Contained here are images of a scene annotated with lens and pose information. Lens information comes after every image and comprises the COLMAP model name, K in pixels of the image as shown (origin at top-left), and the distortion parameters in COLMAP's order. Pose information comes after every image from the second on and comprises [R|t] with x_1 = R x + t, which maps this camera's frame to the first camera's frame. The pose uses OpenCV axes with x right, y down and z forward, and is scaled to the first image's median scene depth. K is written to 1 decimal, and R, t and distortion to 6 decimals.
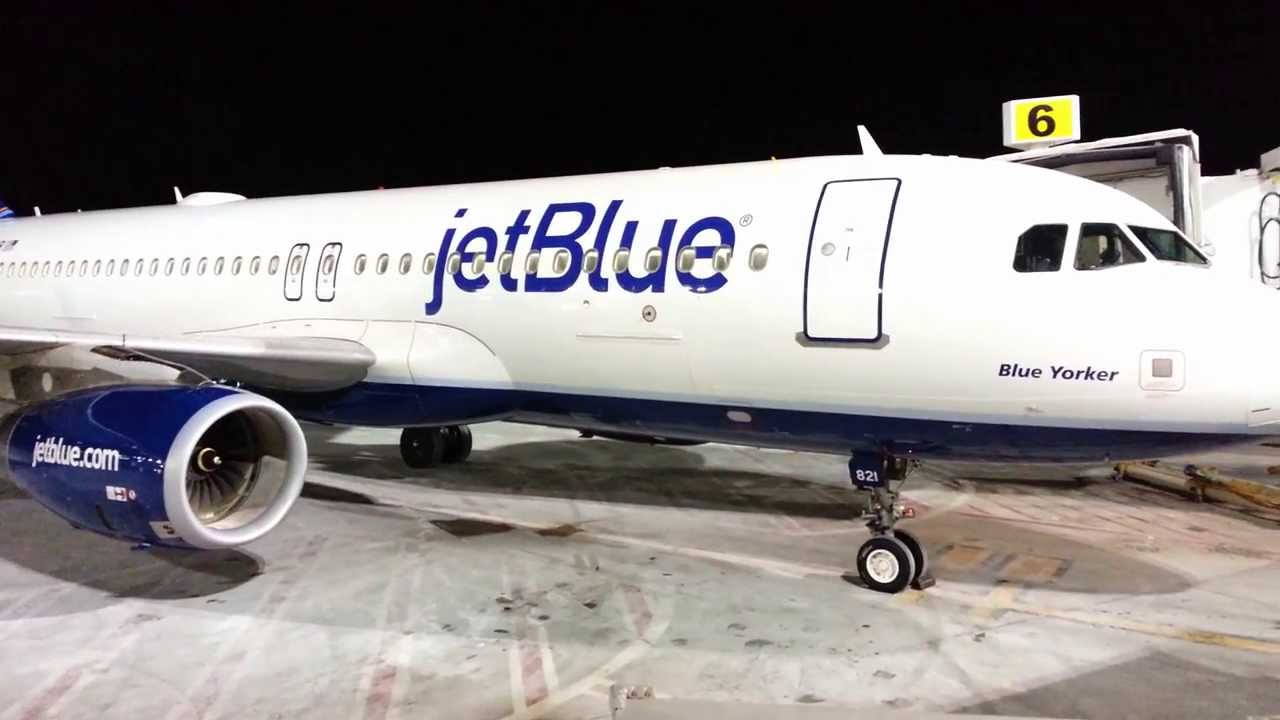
lens RADIAL K [[1022.0, 0, 637.1], [0, 1022.0, 362.1], [0, 0, 1]] dist [0.043756, -0.030057]
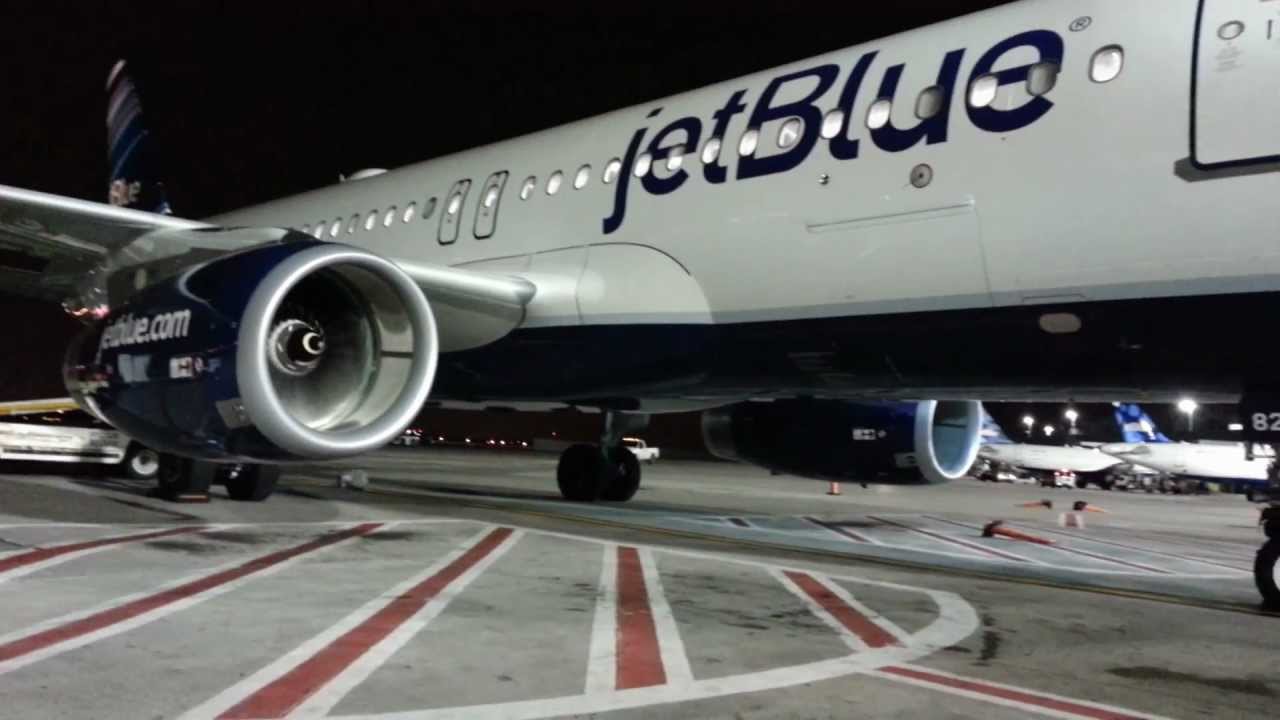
lens RADIAL K [[1022.0, 0, 639.6], [0, 1022.0, 358.5], [0, 0, 1]] dist [0.043756, -0.030057]
pose [[0.987187, 0.036388, -0.155364, -0.061518], [-0.058897, 0.987993, -0.142834, 0.177773], [0.148301, 0.150154, 0.977477, 0.289570]]
